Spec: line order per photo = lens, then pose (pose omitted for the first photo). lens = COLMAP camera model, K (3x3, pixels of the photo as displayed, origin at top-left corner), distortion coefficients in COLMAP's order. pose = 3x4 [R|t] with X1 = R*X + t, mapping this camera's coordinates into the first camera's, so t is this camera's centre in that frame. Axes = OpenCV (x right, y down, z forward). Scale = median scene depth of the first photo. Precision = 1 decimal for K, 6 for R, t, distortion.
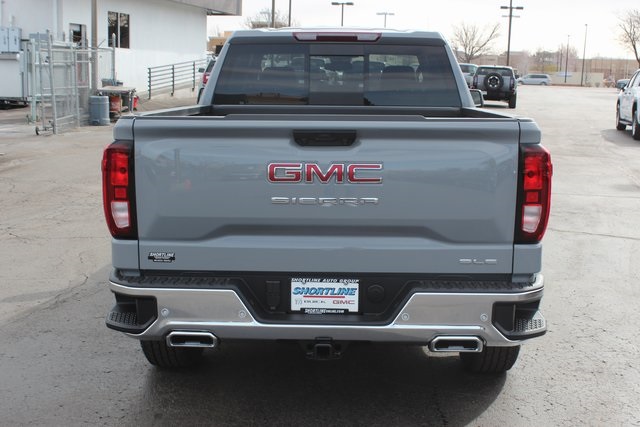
lens RADIAL K [[816.3, 0, 320.0], [0, 816.3, 213.5], [0, 0, 1]] dist [-0.042297, 0.005466]
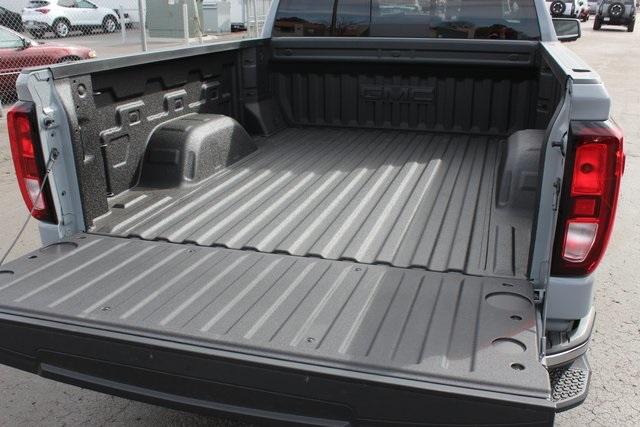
lens RADIAL K [[590.6, 0, 320.1], [0, 590.6, 230.1], [0, 0, 1]] dist [-0.144094, 0.117743]
pose [[0.969678, 0.070876, -0.233881, 0.167185], [-0.021982, 0.978438, 0.205369, -0.087509], [0.243394, -0.194001, 0.950328, 0.525556]]
